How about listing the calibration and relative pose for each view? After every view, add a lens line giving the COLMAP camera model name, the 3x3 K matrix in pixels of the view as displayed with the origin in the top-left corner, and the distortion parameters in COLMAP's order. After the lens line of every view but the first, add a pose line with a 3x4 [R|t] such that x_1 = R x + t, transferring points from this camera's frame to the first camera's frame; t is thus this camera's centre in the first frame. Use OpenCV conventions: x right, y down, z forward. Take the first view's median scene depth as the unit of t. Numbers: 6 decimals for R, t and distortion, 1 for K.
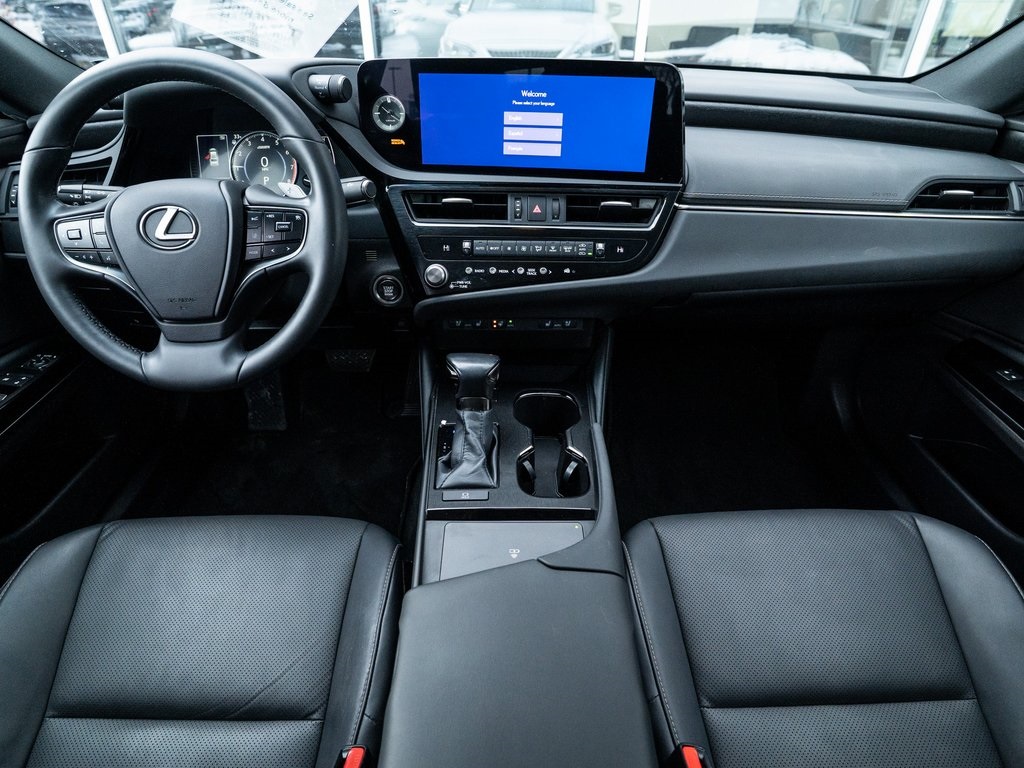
lens RADIAL K [[563.6, 0, 502.9], [0, 563.6, 374.4], [0, 0, 1]] dist [-0.058253, 0.020407]
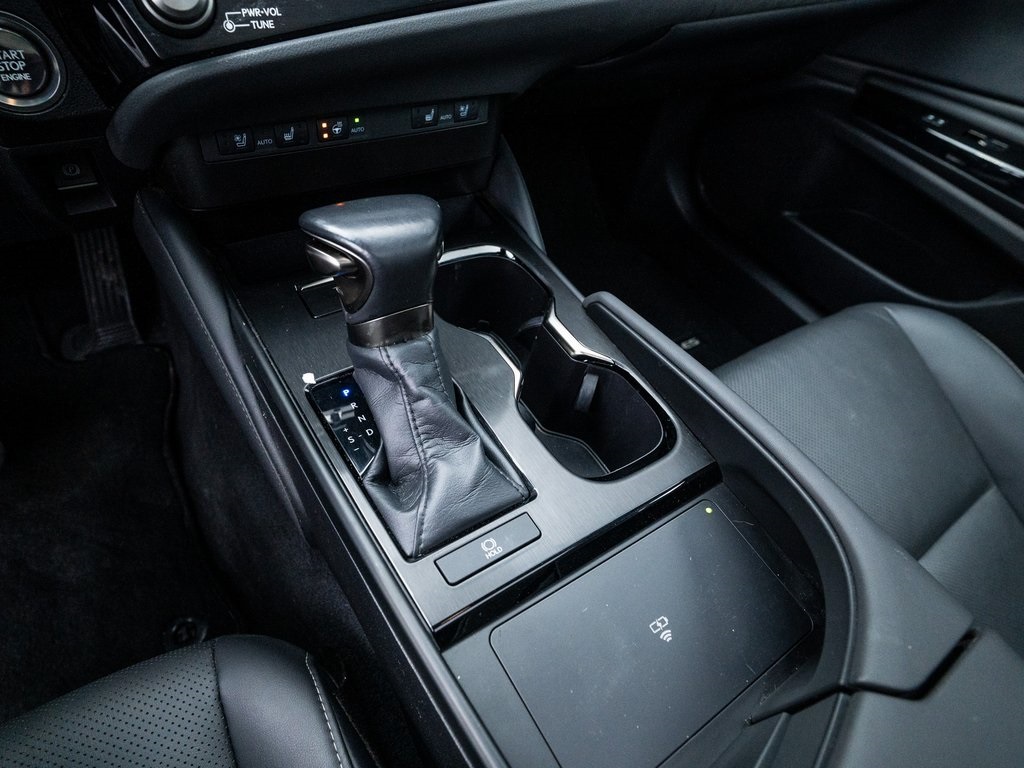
lens RADIAL K [[563.6, 0, 495.9], [0, 563.6, 380.6], [0, 0, 1]] dist [-0.058253, 0.020407]
pose [[0.834478, -0.325273, 0.444797, -0.181297], [0.175514, 0.922047, 0.344998, -0.038444], [-0.522342, -0.209825, 0.826518, 0.581660]]
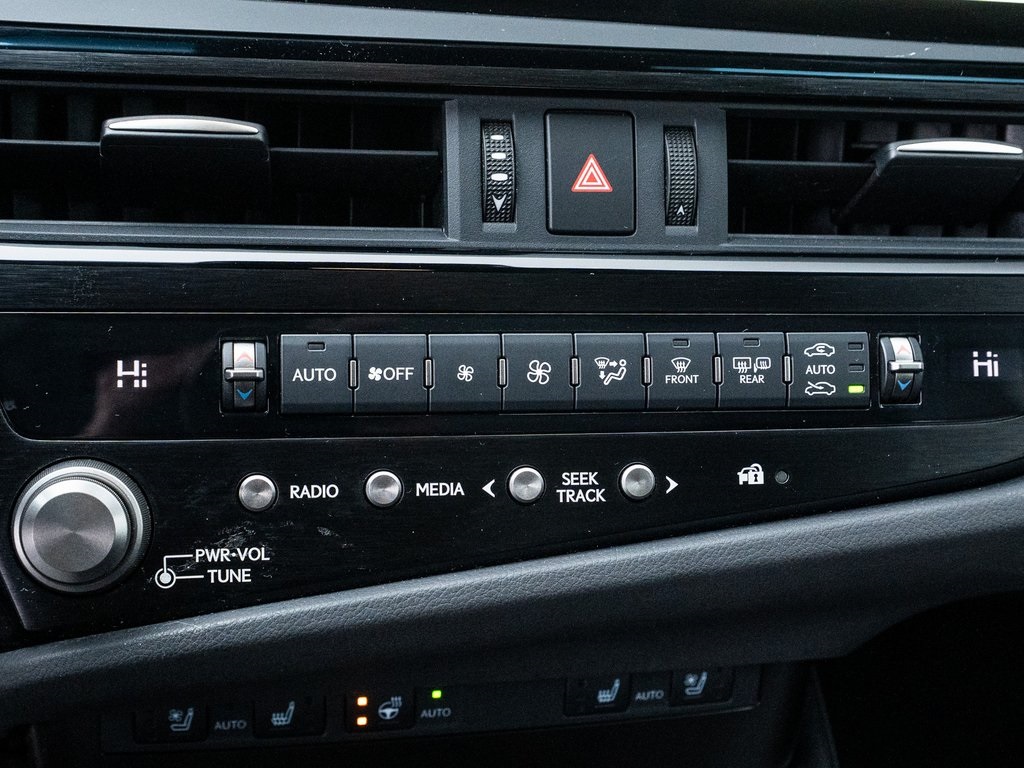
lens RADIAL K [[1480.4, 0, 504.7], [0, 1480.4, 392.1], [0, 0, 1]] dist [0.003069, 0.000000]
pose [[0.975128, -0.026330, 0.220071, -0.089134], [0.051472, 0.992675, -0.109306, -0.160761], [-0.215581, 0.117915, 0.969341, 0.499790]]
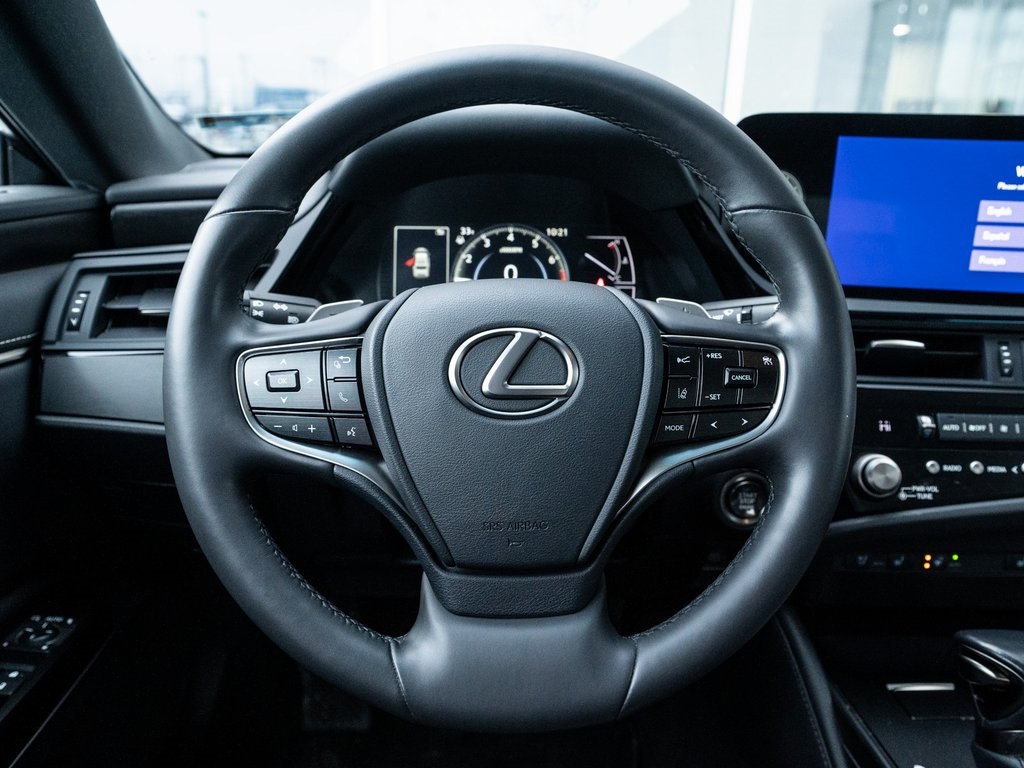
lens RADIAL K [[736.8, 0, 520.9], [0, 736.8, 385.0], [0, 0, 1]] dist [-0.017434, 0.018548]
pose [[0.998796, 0.016967, 0.046034, -0.500083], [-0.003895, 0.962761, -0.270328, -0.067788], [-0.048906, 0.269823, 0.961667, 0.314834]]
